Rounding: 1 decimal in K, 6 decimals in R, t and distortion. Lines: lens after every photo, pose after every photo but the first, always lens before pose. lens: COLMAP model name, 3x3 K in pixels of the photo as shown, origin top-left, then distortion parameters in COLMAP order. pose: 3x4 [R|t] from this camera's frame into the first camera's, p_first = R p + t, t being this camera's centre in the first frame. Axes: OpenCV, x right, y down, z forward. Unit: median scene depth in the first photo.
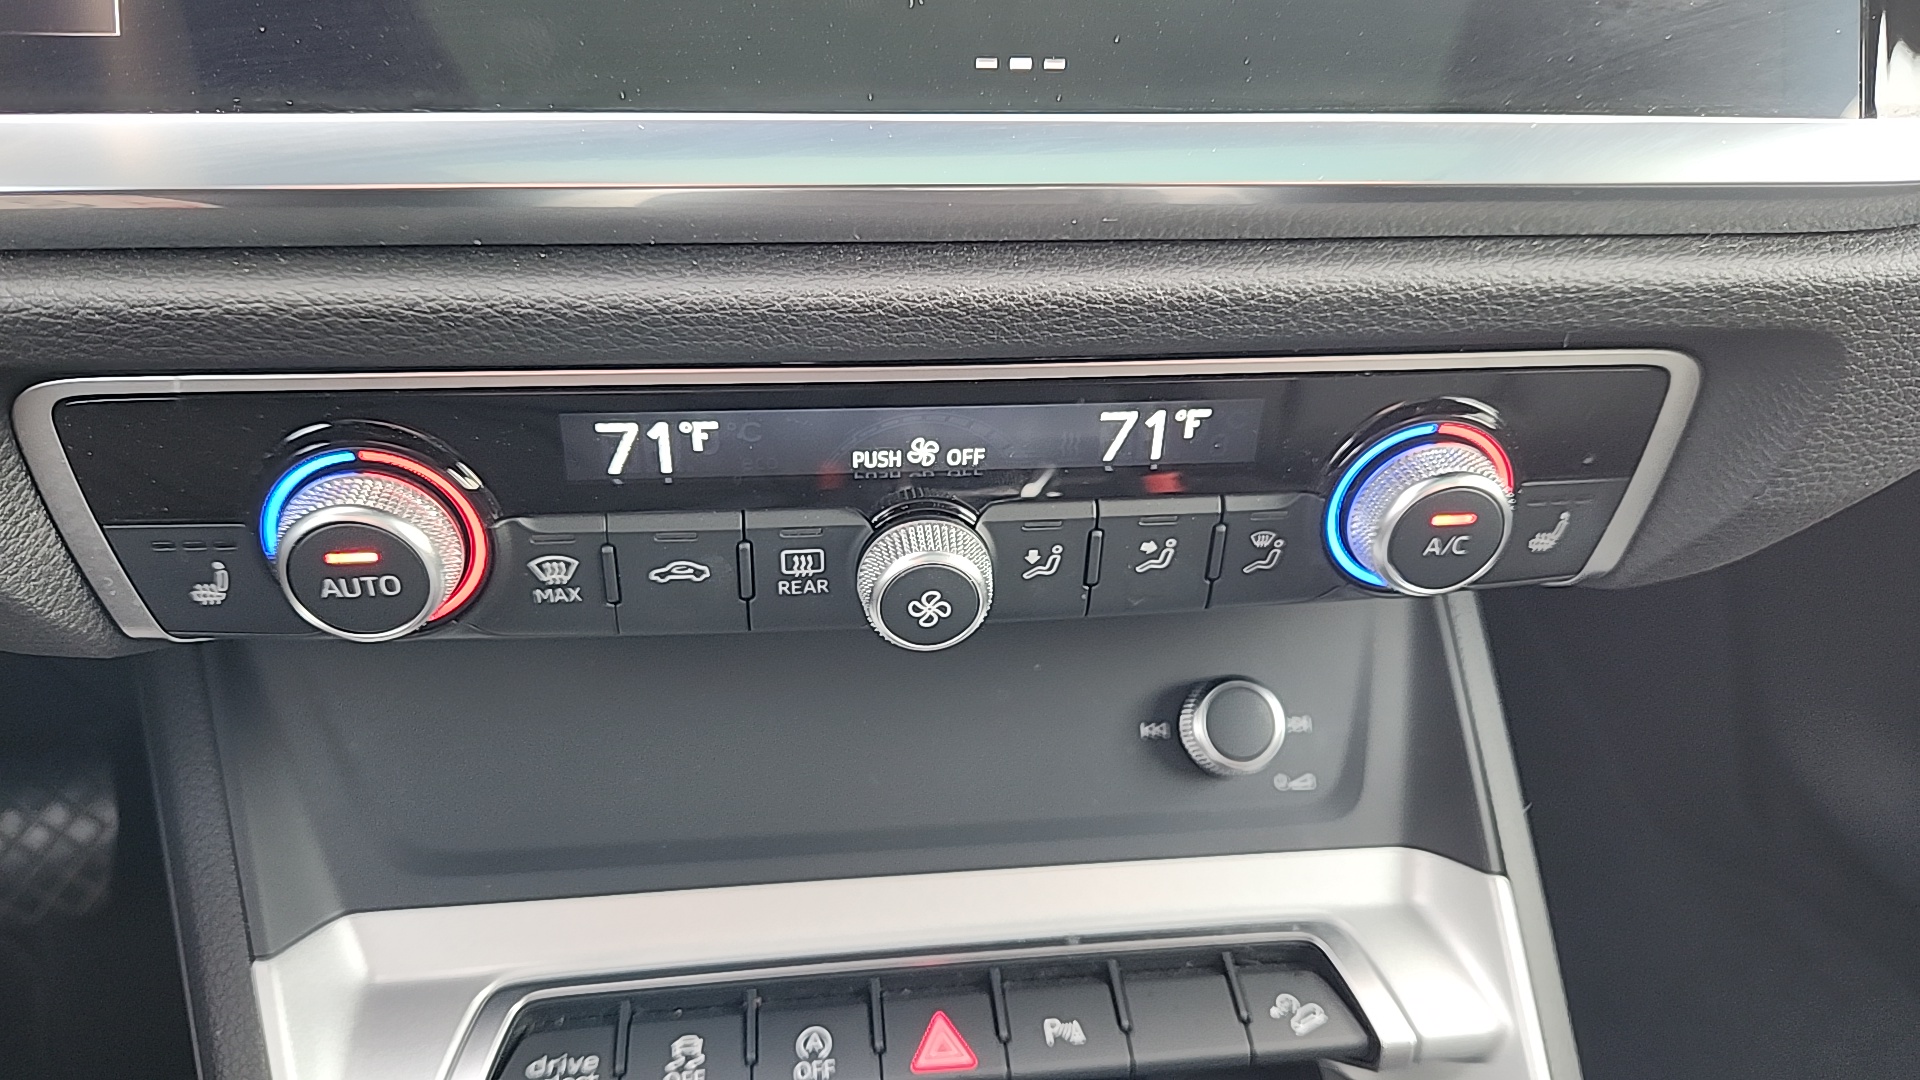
lens RADIAL K [[1346.4, 0, 982.6], [0, 1346.4, 542.3], [0, 0, 1]] dist [0.065985, -0.086989]
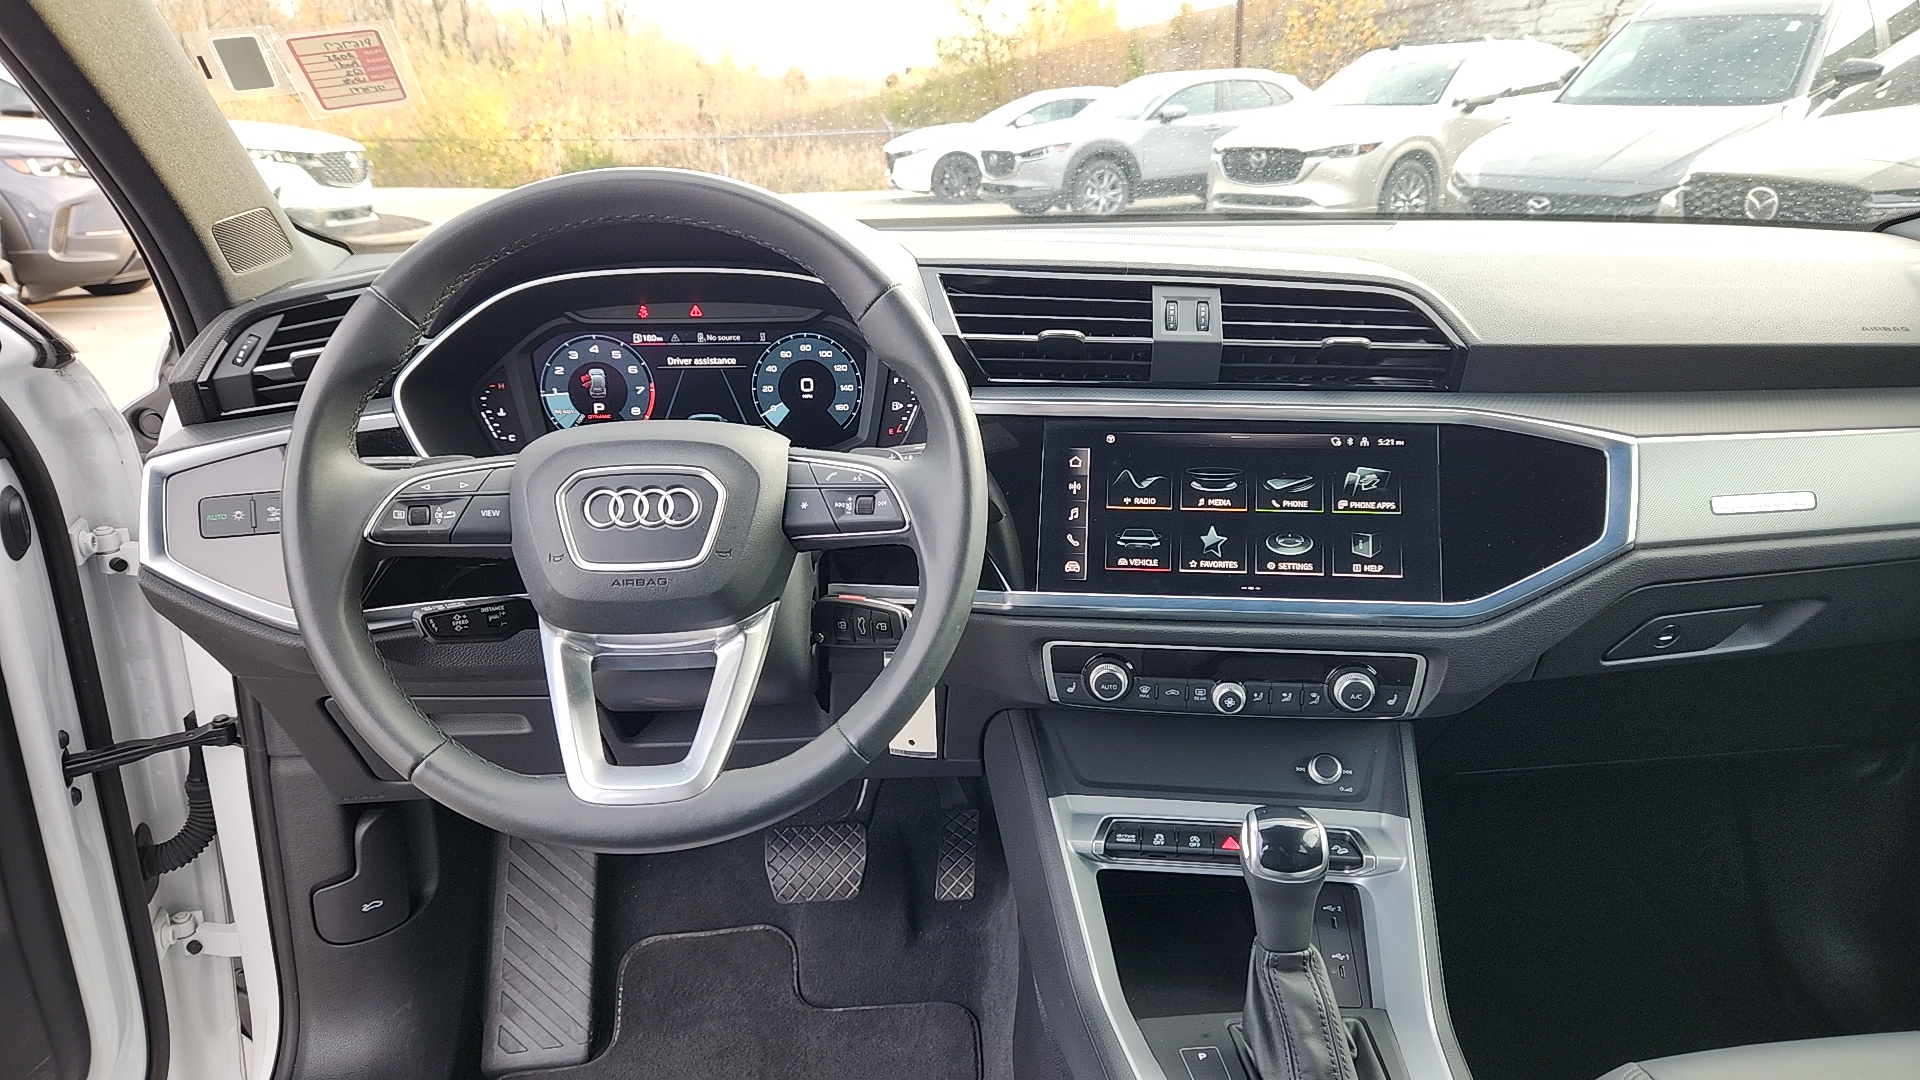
lens RADIAL K [[1312.4, 0, 960.0], [0, 1312.4, 540.0], [0, 0, 1]] dist [0.077945, -0.079192]
pose [[0.966445, 0.019945, -0.256099, 0.188440], [-0.088220, 0.962112, -0.257987, 0.678051], [0.241251, 0.271924, 0.931588, -3.145517]]
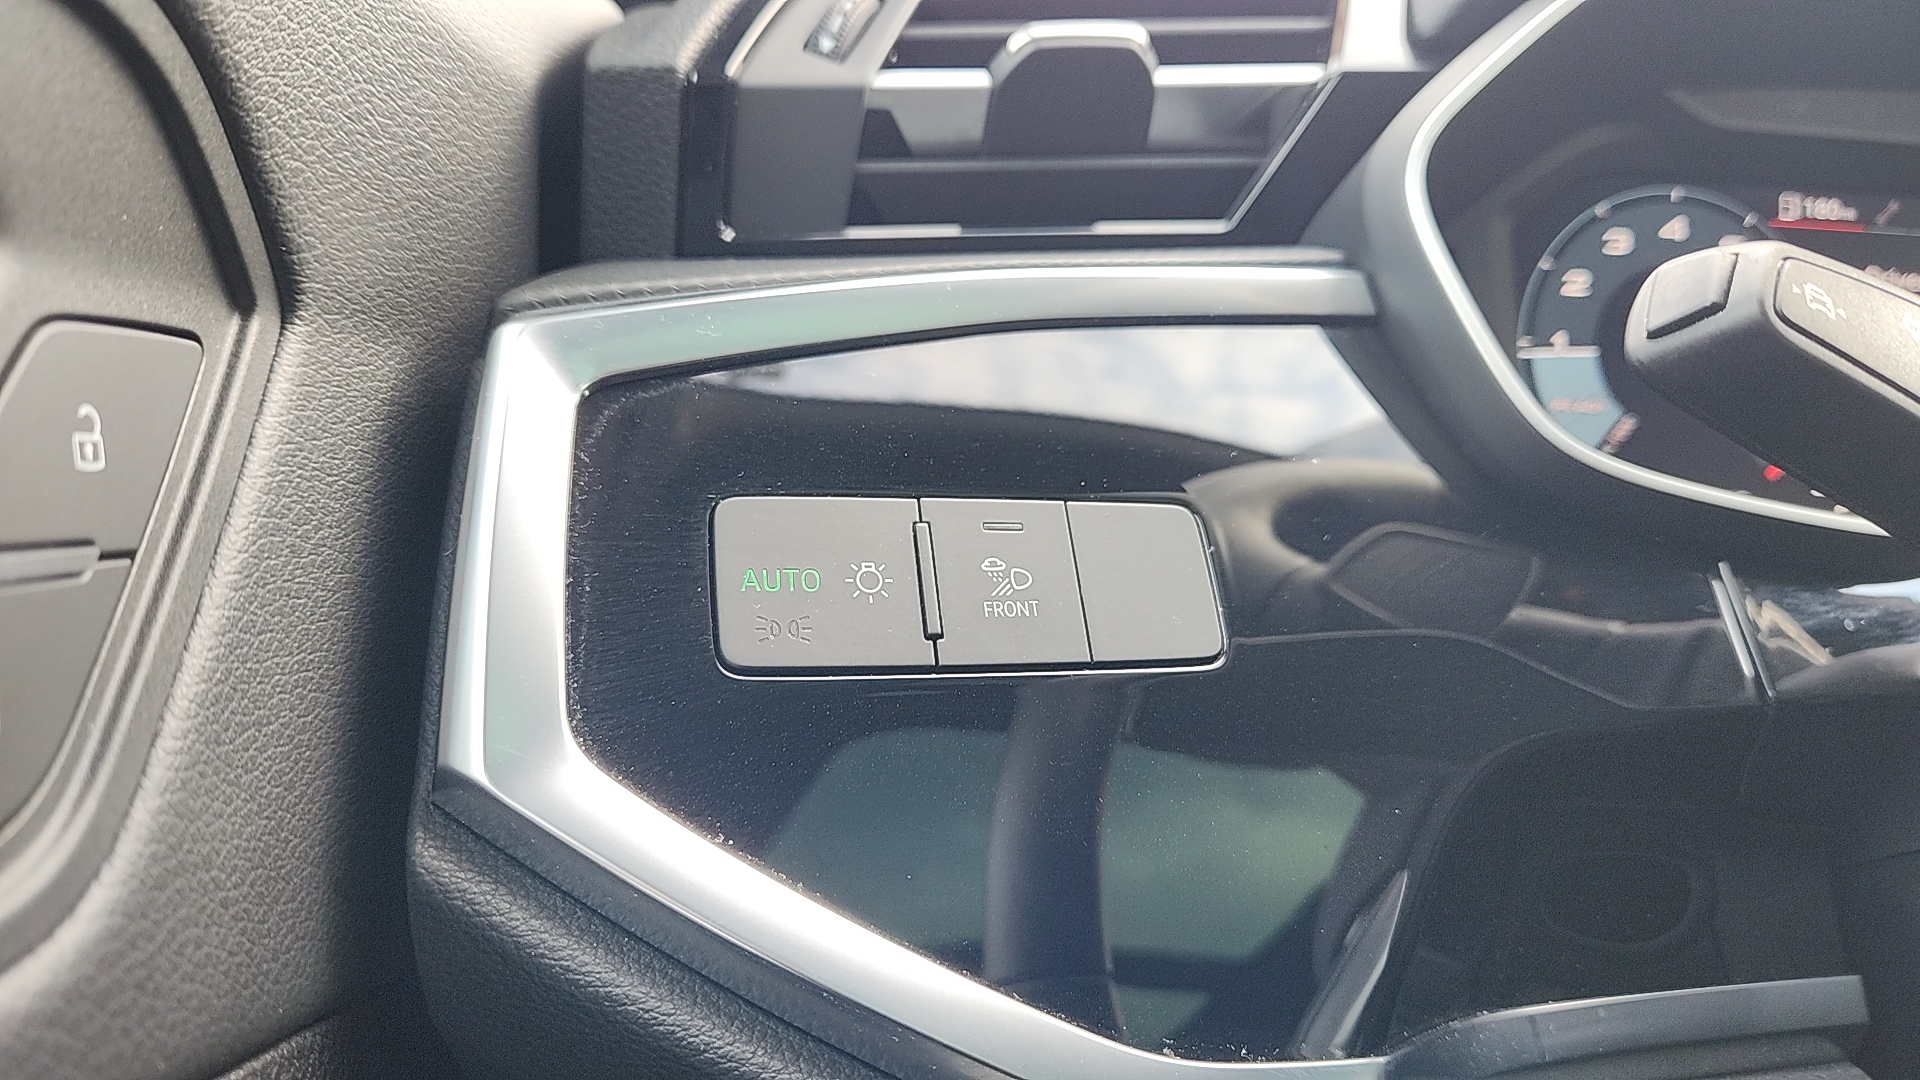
lens RADIAL K [[1312.4, 0, 960.0], [0, 1312.4, 540.0], [0, 0, 1]] dist [0.077945, -0.079192]
pose [[0.976276, -0.018240, -0.215759, -2.617158], [-0.099197, 0.848051, -0.520547, 0.215329], [0.192469, 0.529601, 0.826123, -0.734328]]
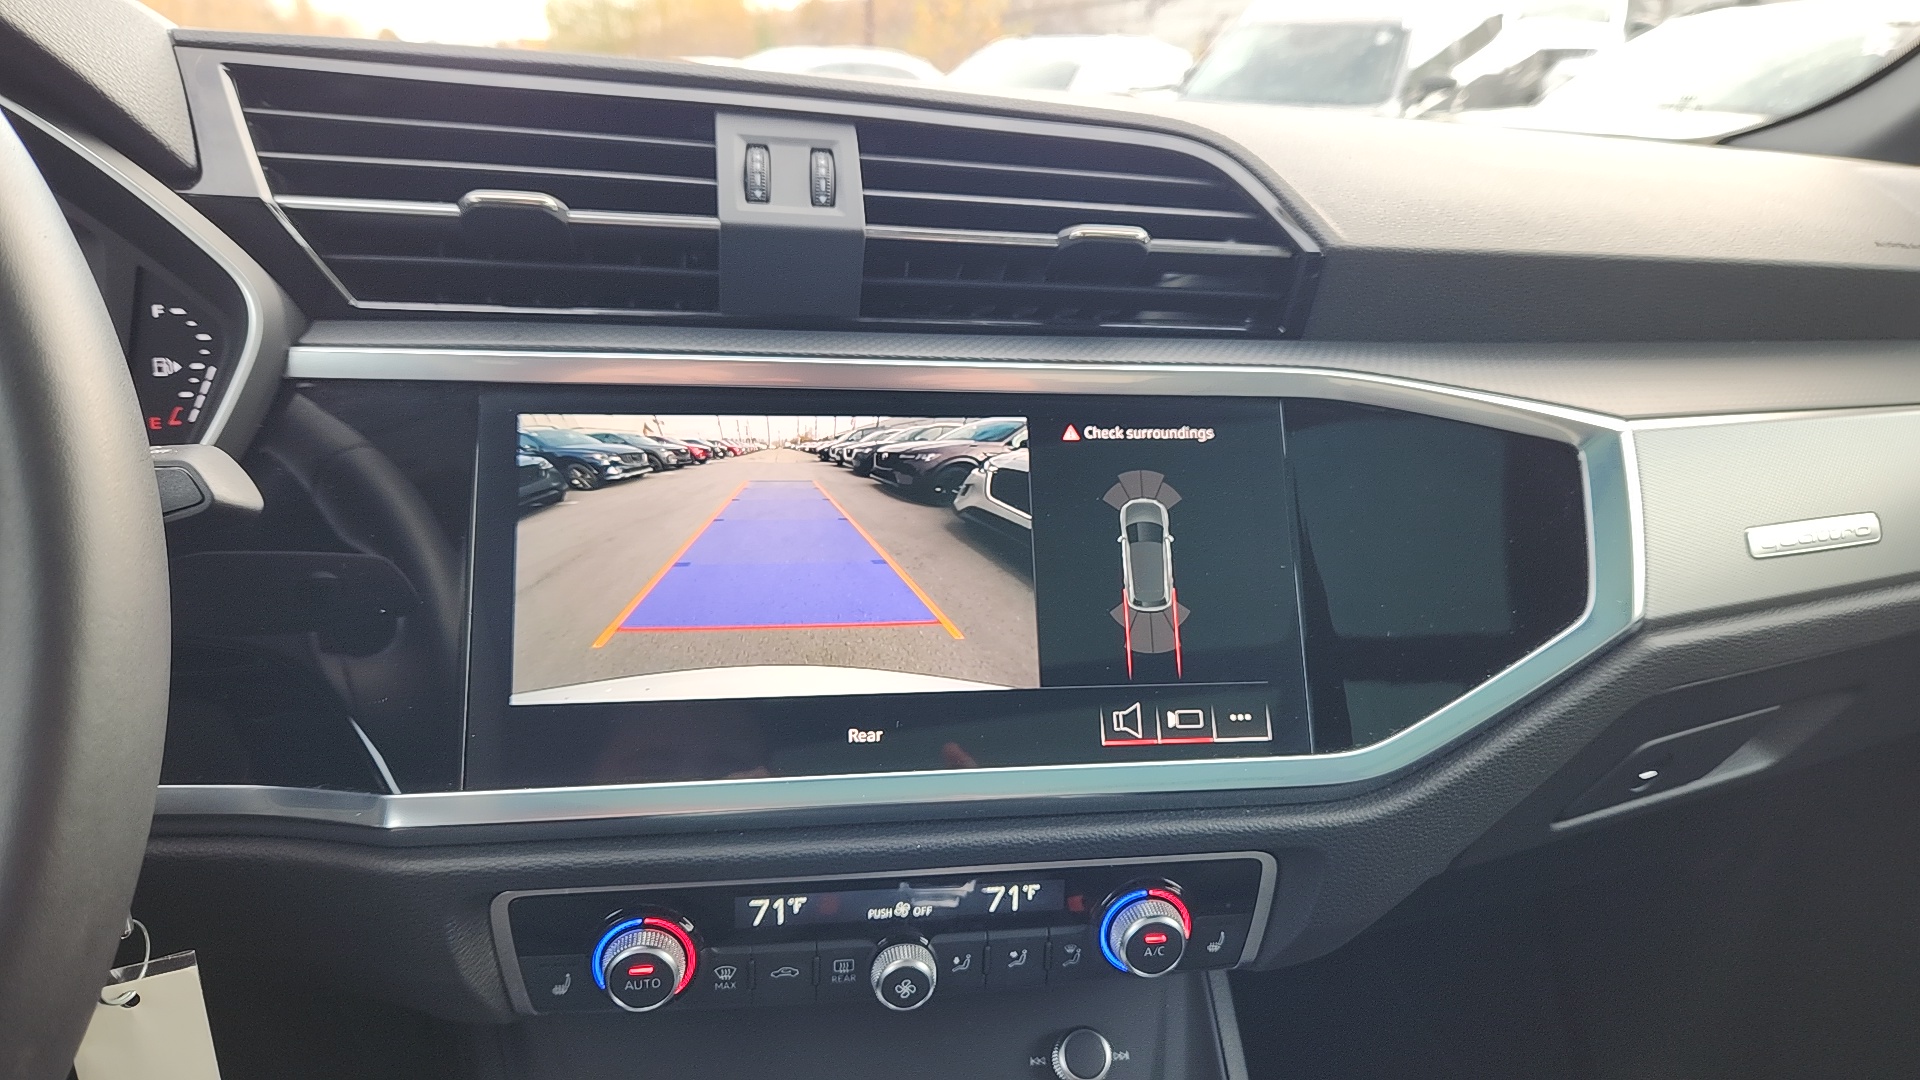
lens RADIAL K [[1346.4, 0, 982.6], [0, 1346.4, 542.3], [0, 0, 1]] dist [0.065985, -0.086989]
pose [[0.999725, -0.014272, 0.018633, 0.047311], [0.018707, 0.963966, -0.265366, -0.054297], [-0.014174, 0.265642, 0.963968, -1.123769]]
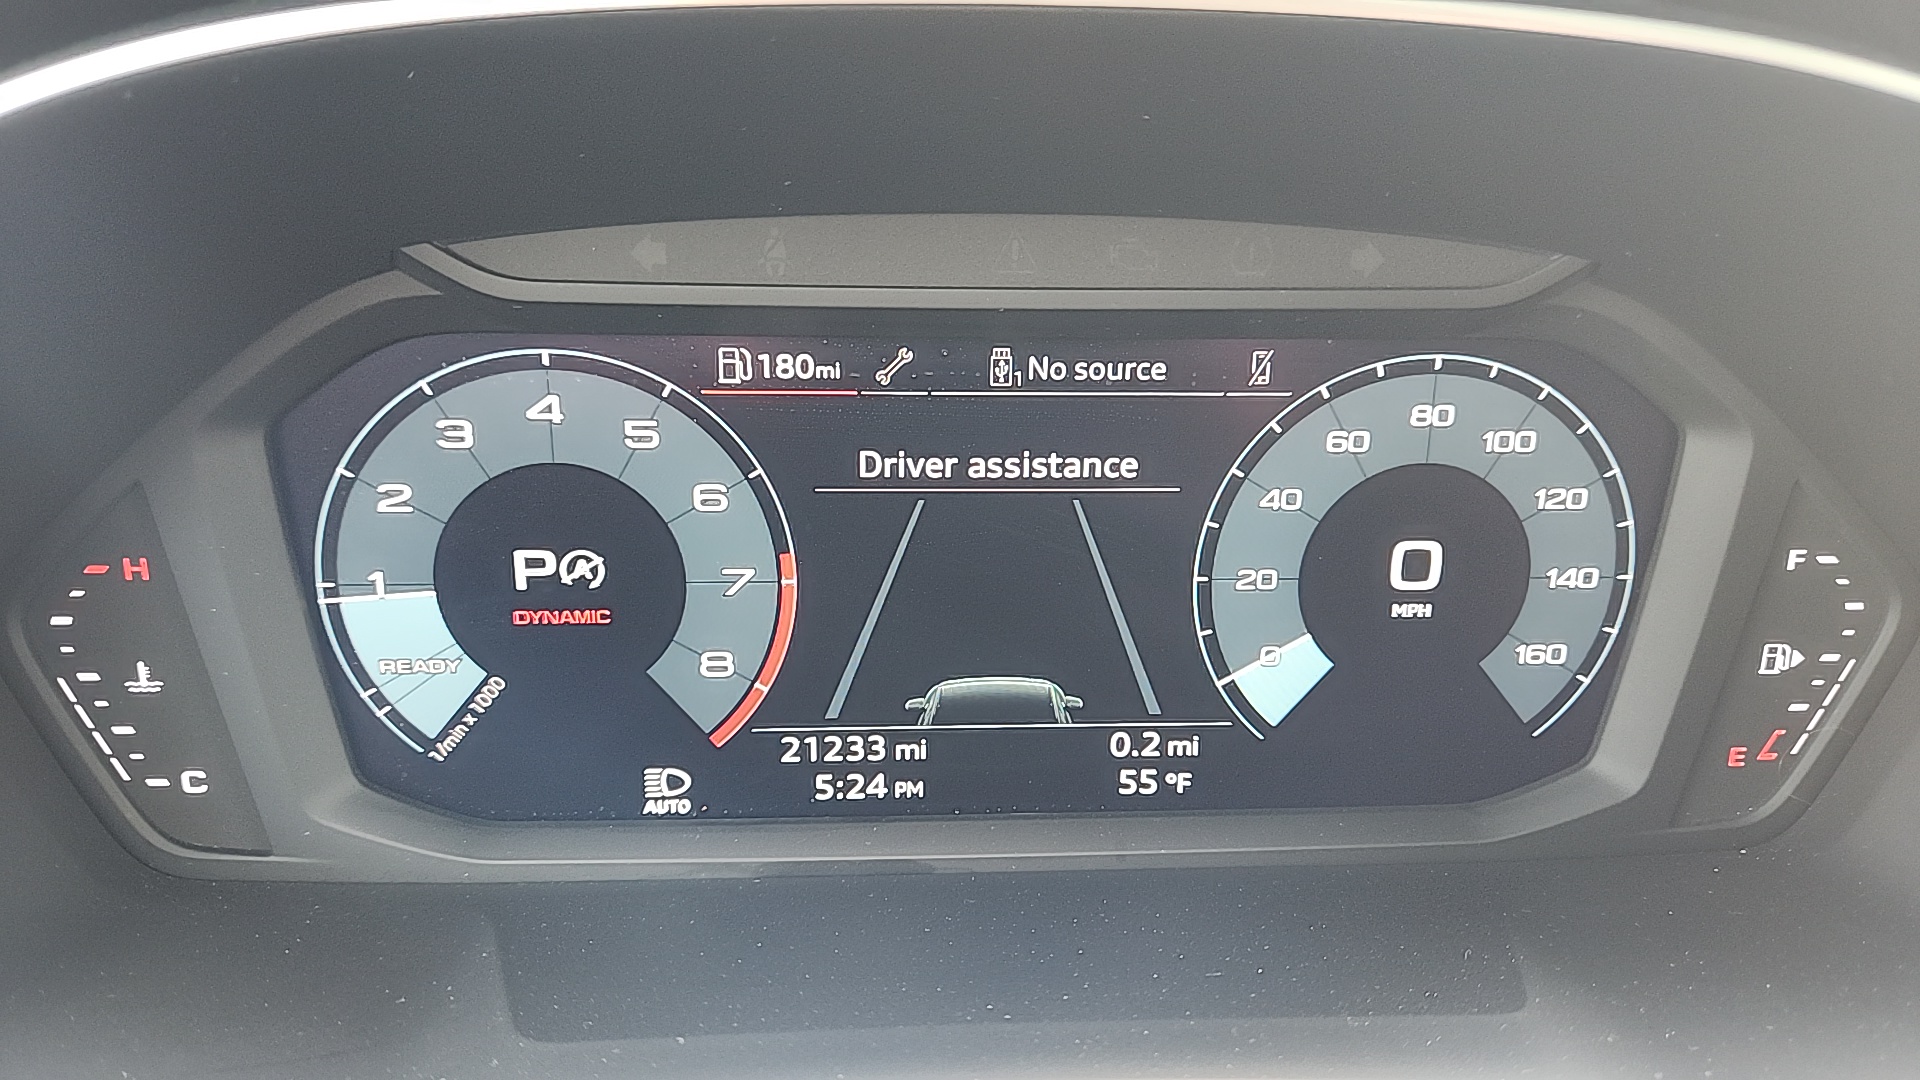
lens RADIAL K [[1330.7, 0, 960.0], [0, 1330.7, 540.0], [0, 0, 1]] dist [0.044234, -0.087372]
pose [[0.966703, 0.052036, -0.250553, -1.568770], [-0.108606, 0.969981, -0.217581, -0.683690], [0.231709, 0.237548, 0.943335, -0.366614]]
